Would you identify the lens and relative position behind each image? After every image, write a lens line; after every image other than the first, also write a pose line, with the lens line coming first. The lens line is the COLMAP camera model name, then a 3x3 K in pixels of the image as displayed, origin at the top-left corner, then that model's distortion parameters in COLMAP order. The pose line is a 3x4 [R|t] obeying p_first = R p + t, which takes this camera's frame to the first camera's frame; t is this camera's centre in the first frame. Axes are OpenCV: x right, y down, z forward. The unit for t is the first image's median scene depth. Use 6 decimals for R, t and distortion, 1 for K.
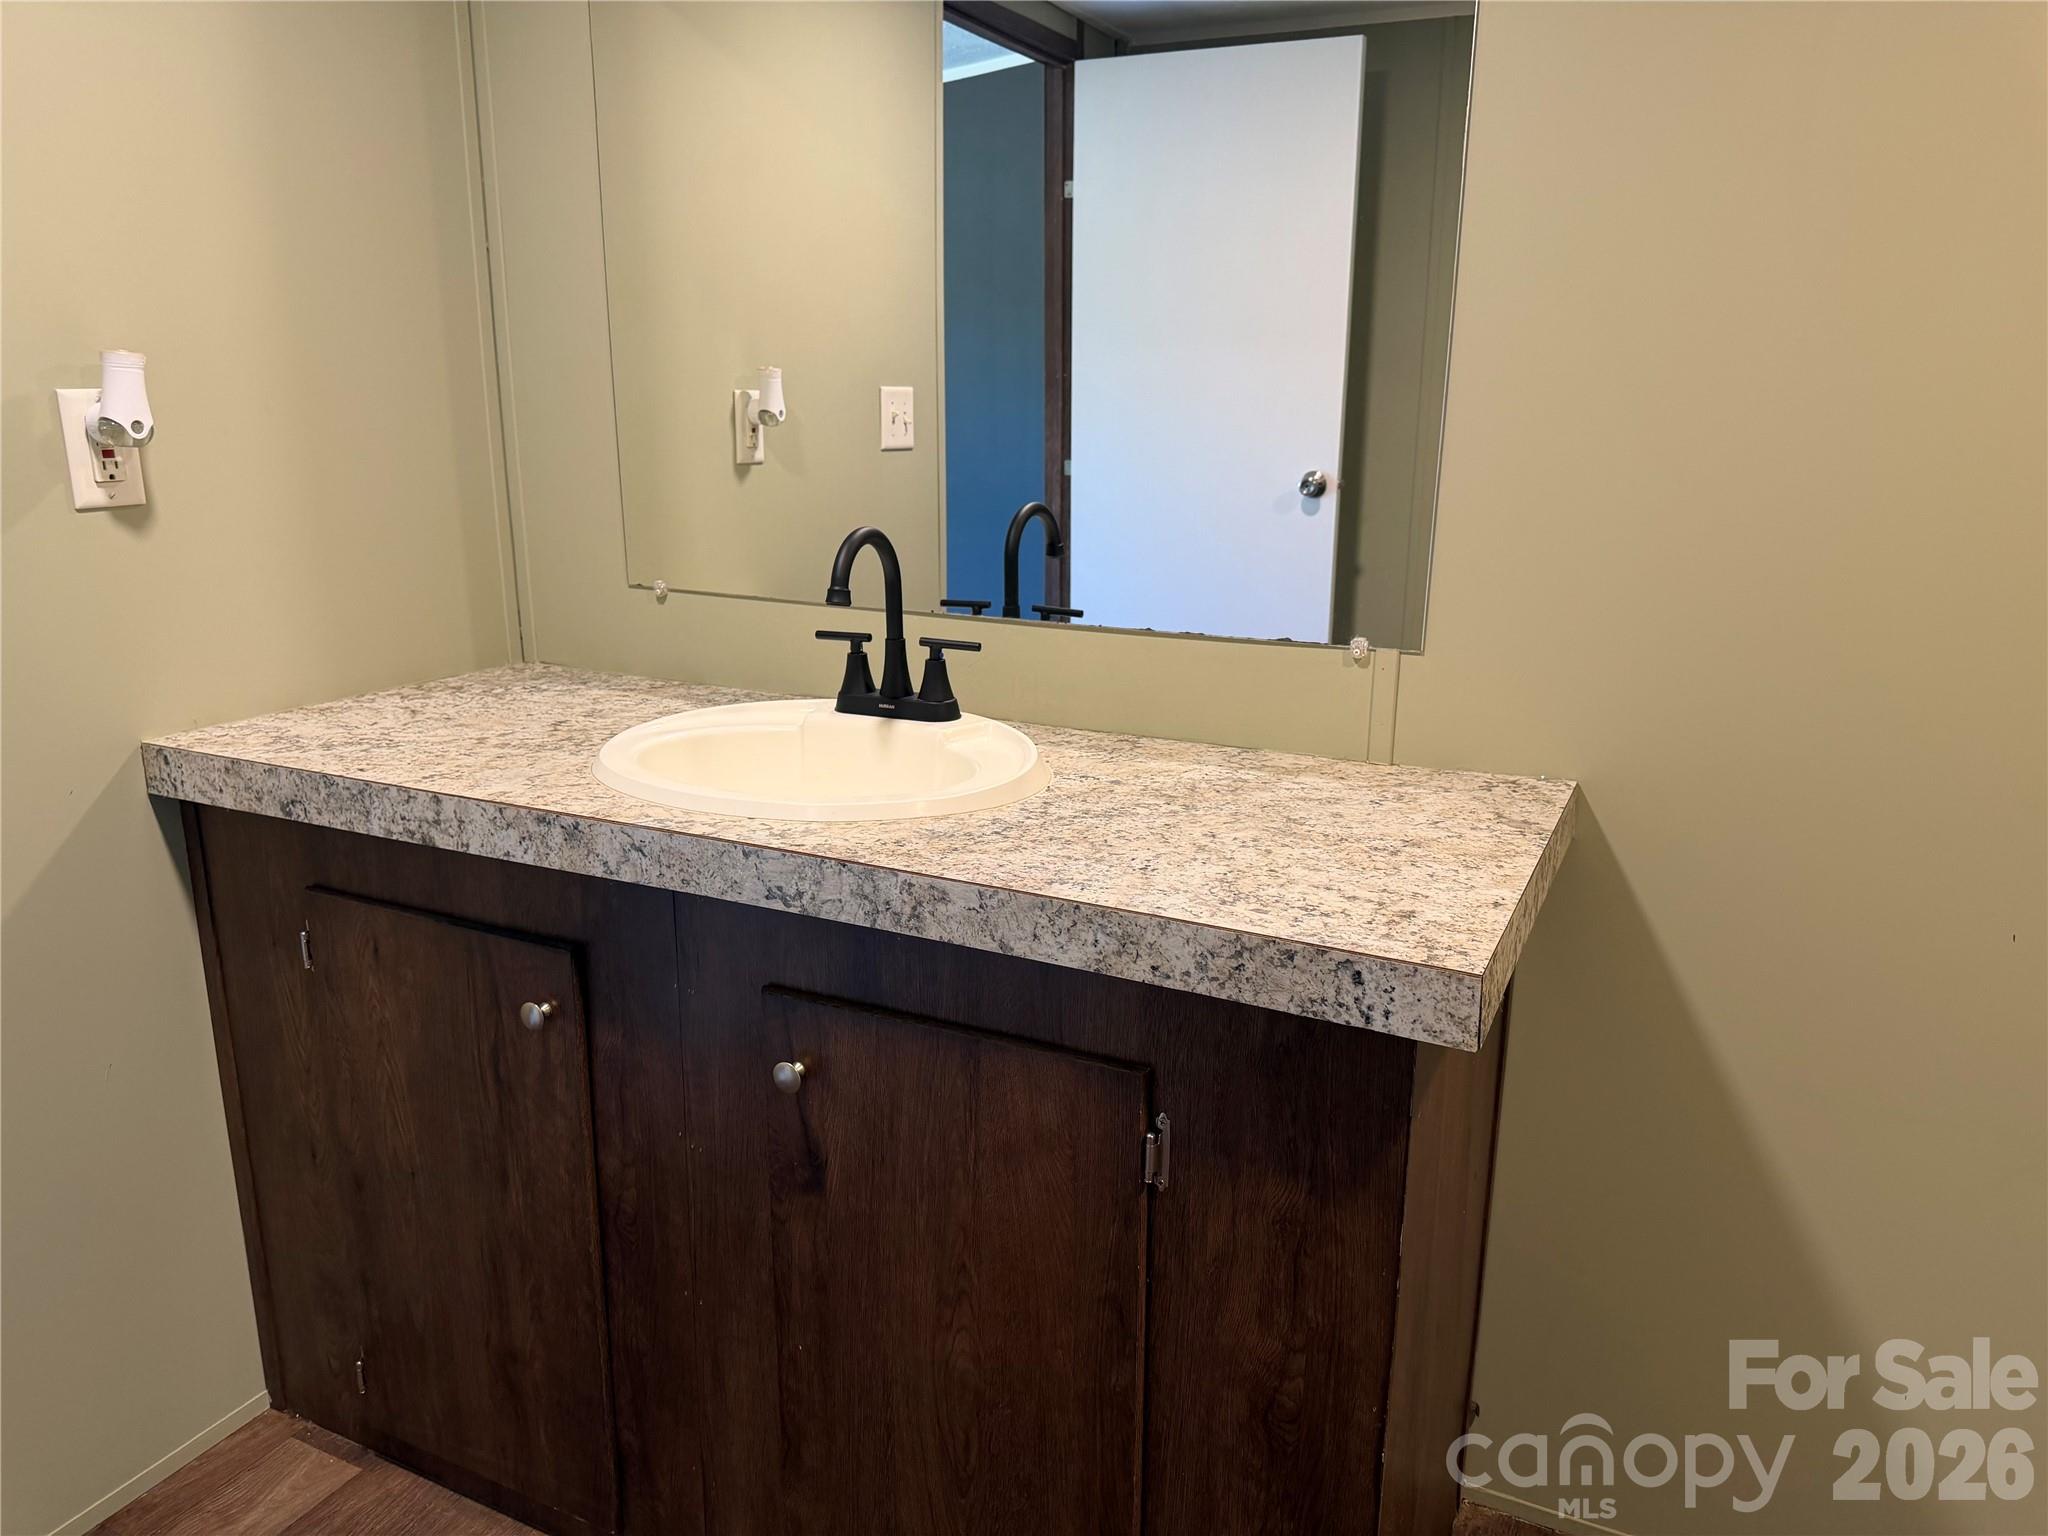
lens RADIAL K [[1450.1, 0, 1034.8], [0, 1450.1, 748.8], [0, 0, 1]] dist [0.034571, -0.031283]
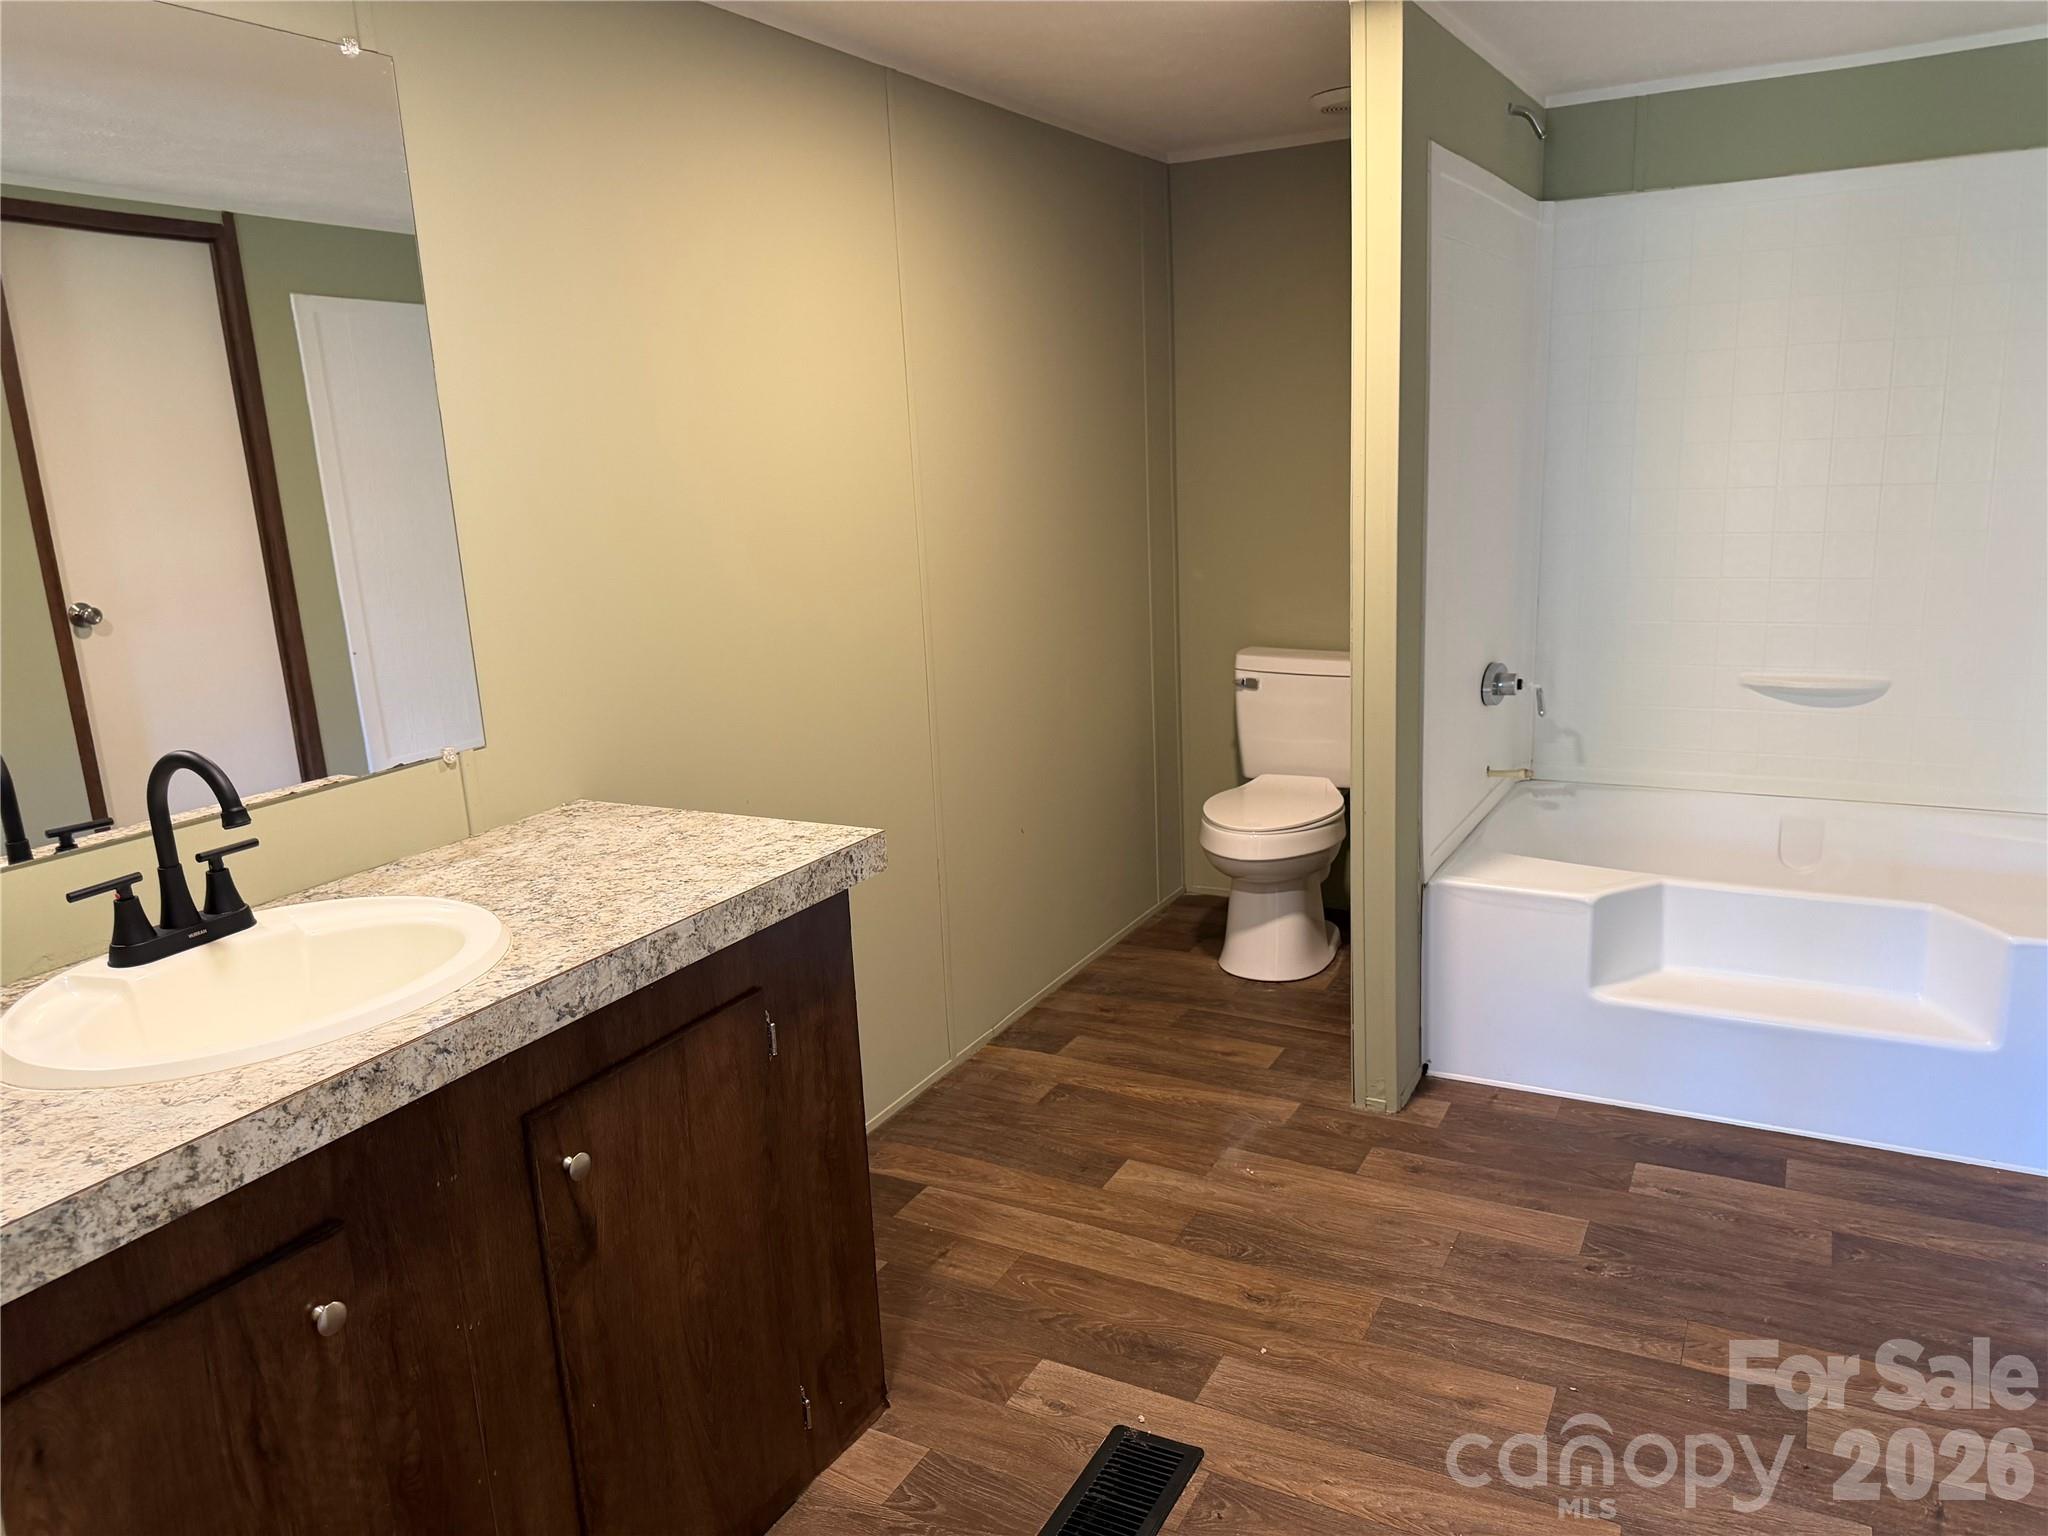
lens RADIAL K [[1450.1, 0, 1029.7], [0, 1450.1, 772.8], [0, 0, 1]] dist [0.034571, -0.031283]
pose [[0.044707, -0.235465, 0.970854, -1.214105], [0.284144, 0.934684, 0.213608, -0.219044], [-0.957739, 0.266313, 0.108693, 0.430056]]
